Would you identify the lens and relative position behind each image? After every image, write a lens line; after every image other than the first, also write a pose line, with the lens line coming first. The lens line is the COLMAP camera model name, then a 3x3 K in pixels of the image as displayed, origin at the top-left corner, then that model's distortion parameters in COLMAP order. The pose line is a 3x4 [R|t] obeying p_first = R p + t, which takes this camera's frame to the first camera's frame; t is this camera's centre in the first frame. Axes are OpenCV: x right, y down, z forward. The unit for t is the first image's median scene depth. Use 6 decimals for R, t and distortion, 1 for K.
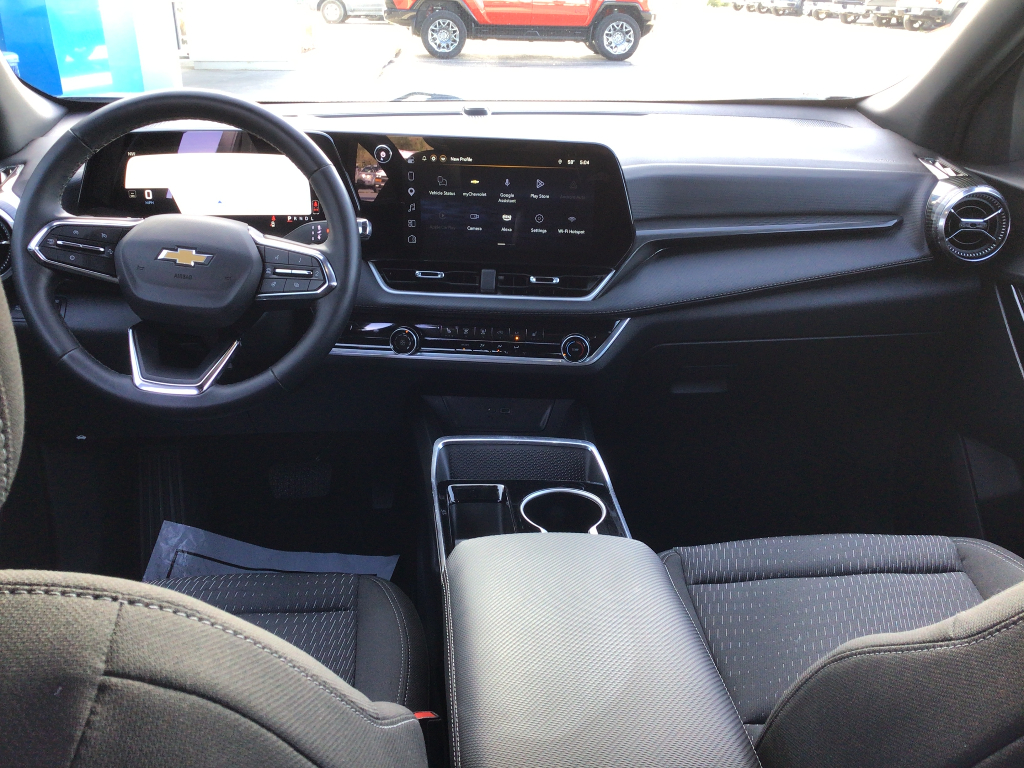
lens RADIAL K [[919.7, 0, 523.1], [0, 919.7, 374.3], [0, 0, 1]] dist [0.059051, -0.015093]
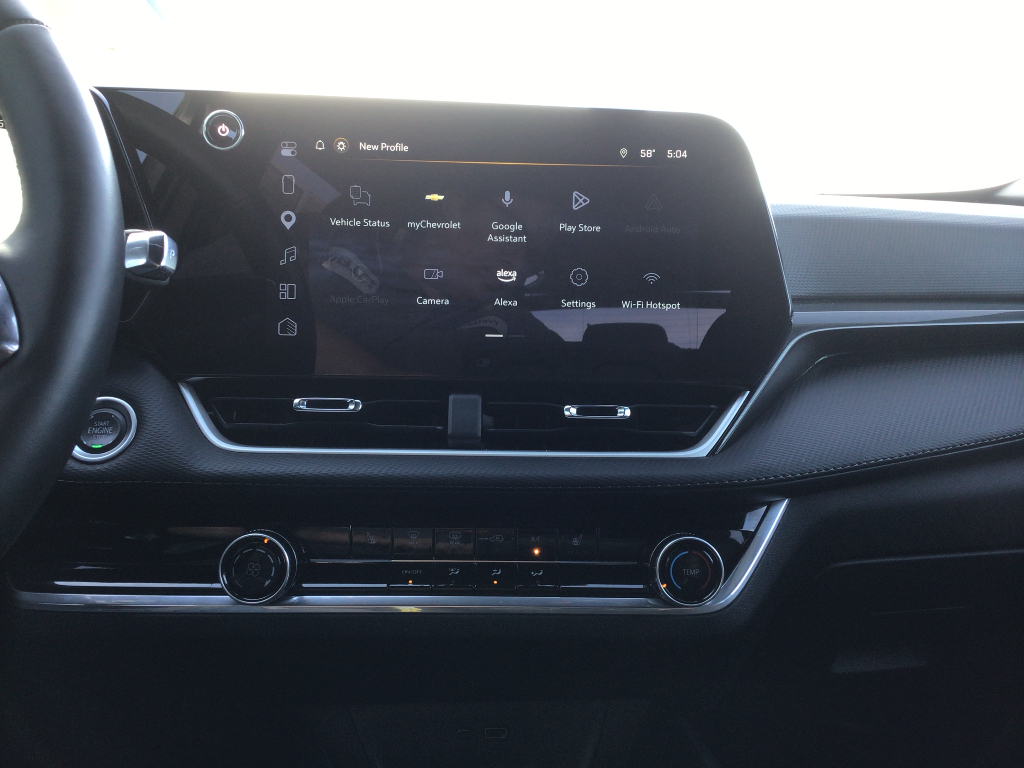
lens RADIAL K [[919.7, 0, 517.2], [0, 919.7, 380.7], [0, 0, 1]] dist [0.059051, -0.015093]
pose [[0.993528, -0.009319, 0.113205, -0.063306], [0.040097, 0.961242, -0.272775, 0.000003], [-0.106275, 0.275549, 0.955394, 0.587769]]
